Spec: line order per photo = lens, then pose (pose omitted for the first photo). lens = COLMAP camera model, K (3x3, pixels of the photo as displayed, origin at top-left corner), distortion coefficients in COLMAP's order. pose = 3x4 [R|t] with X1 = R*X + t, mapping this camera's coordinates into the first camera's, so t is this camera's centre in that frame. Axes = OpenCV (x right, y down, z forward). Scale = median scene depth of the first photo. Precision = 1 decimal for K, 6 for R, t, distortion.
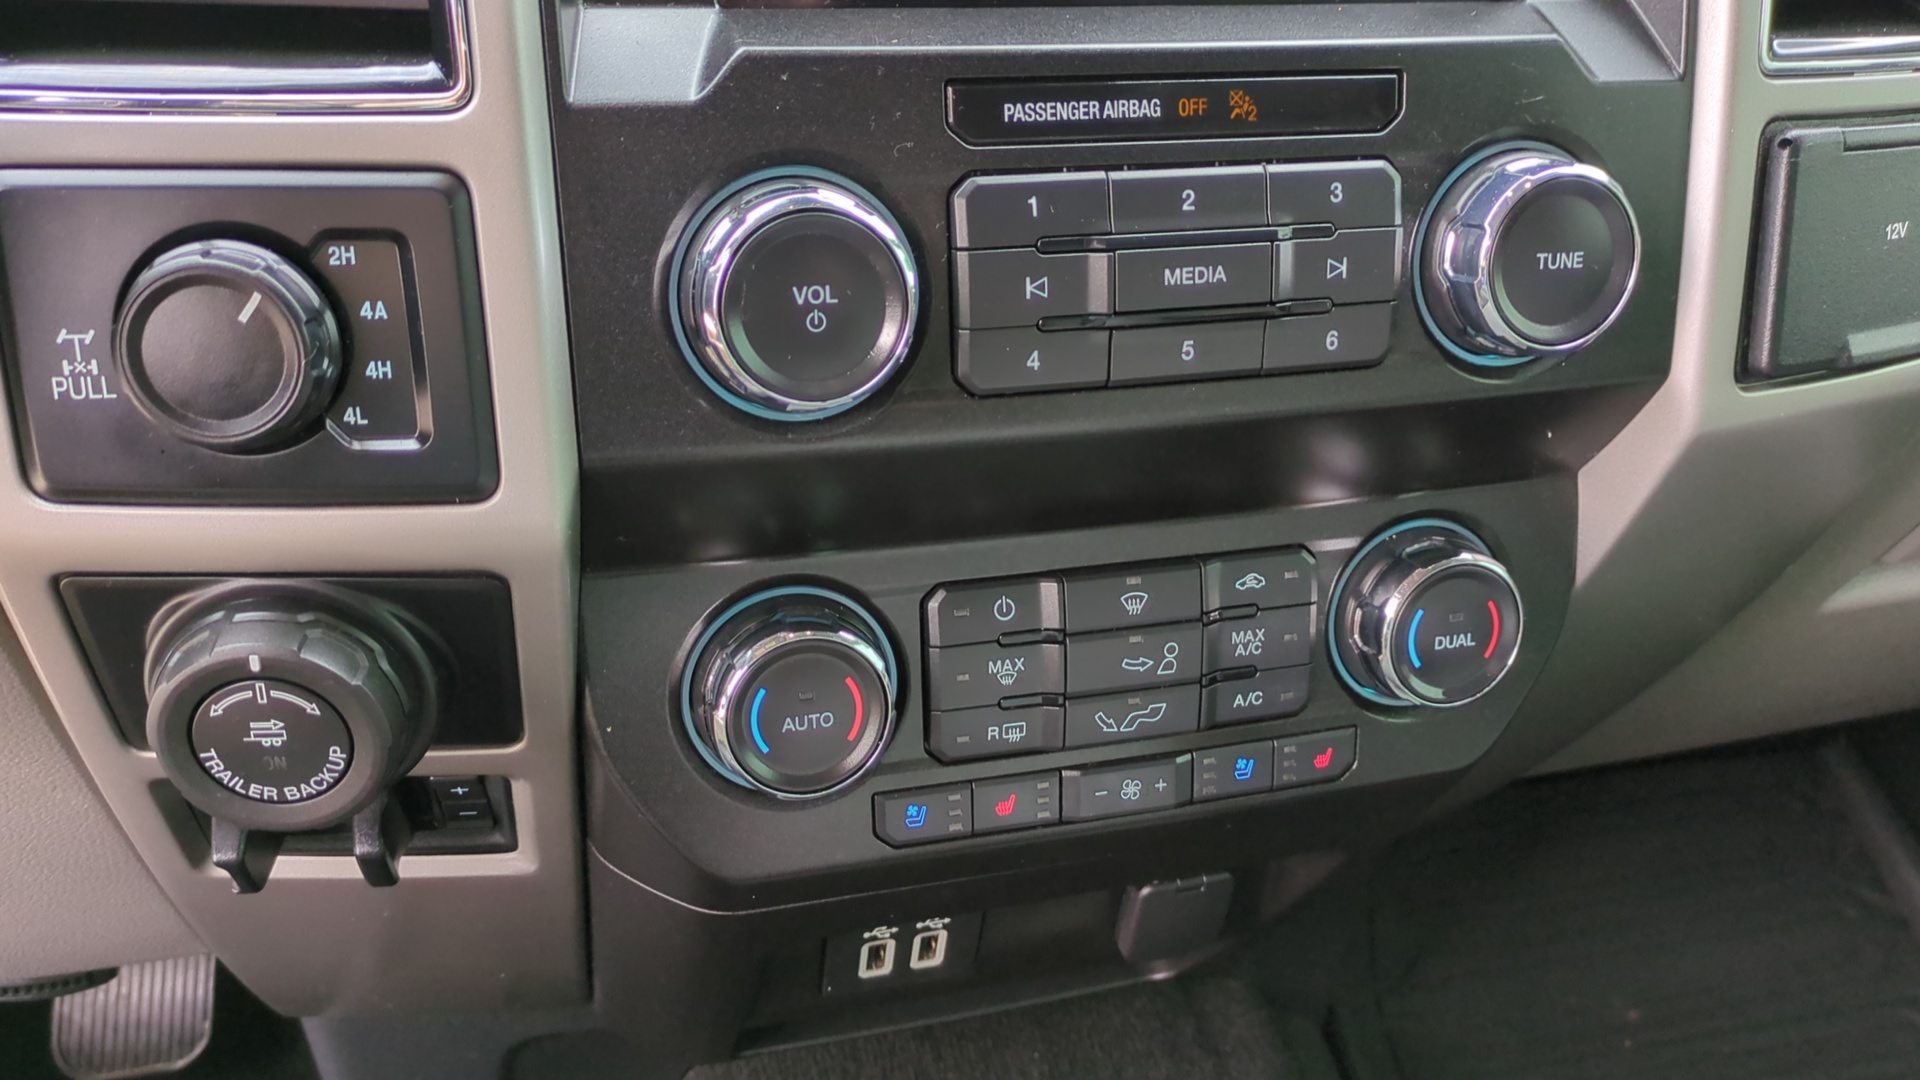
lens RADIAL K [[1643.9, 0, 968.4], [0, 1643.9, 540.1], [0, 0, 1]] dist [0.076447, -0.109669]
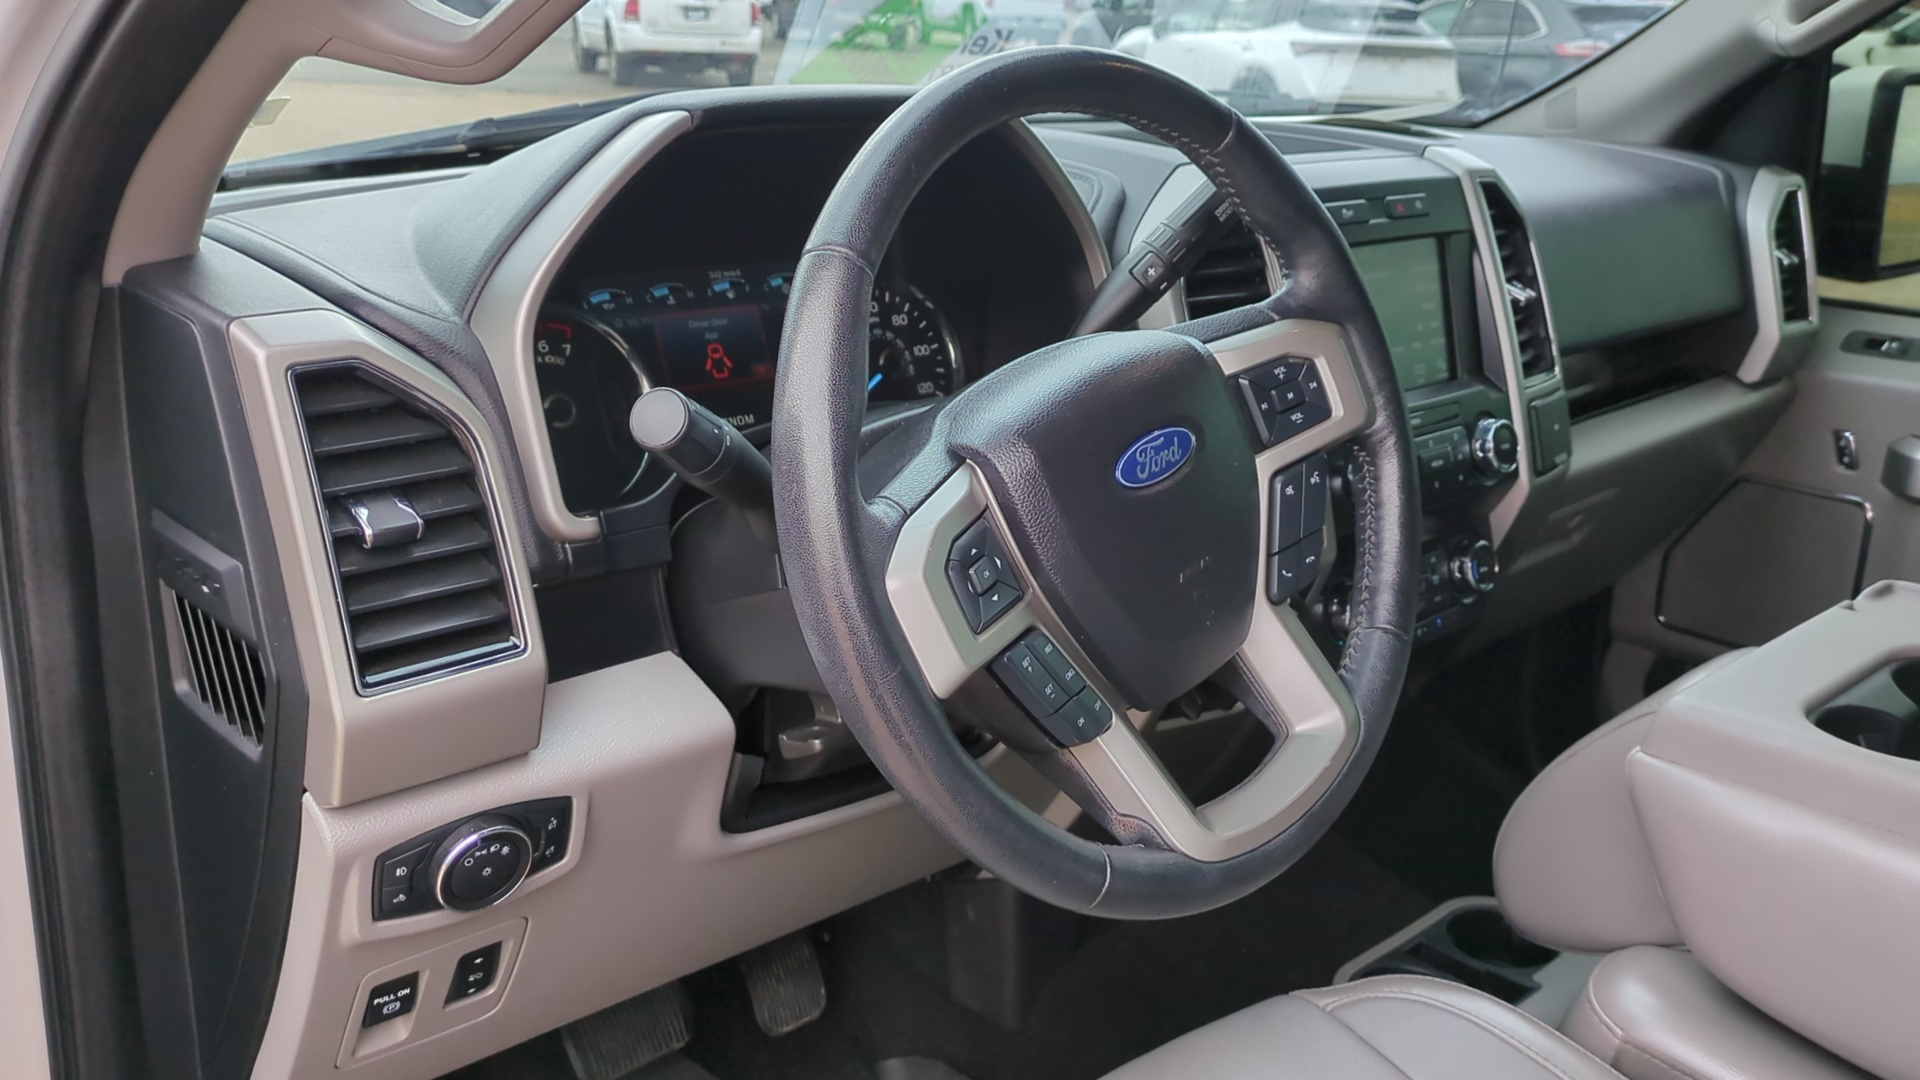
lens RADIAL K [[1650.2, 0, 967.8], [0, 1650.2, 545.3], [0, 0, 1]] dist [0.039578, -0.007621]
pose [[0.895680, -0.166430, 0.412381, -2.197039], [0.239722, 0.961754, -0.132522, 0.233350], [-0.374553, 0.217554, 0.901321, -1.745761]]
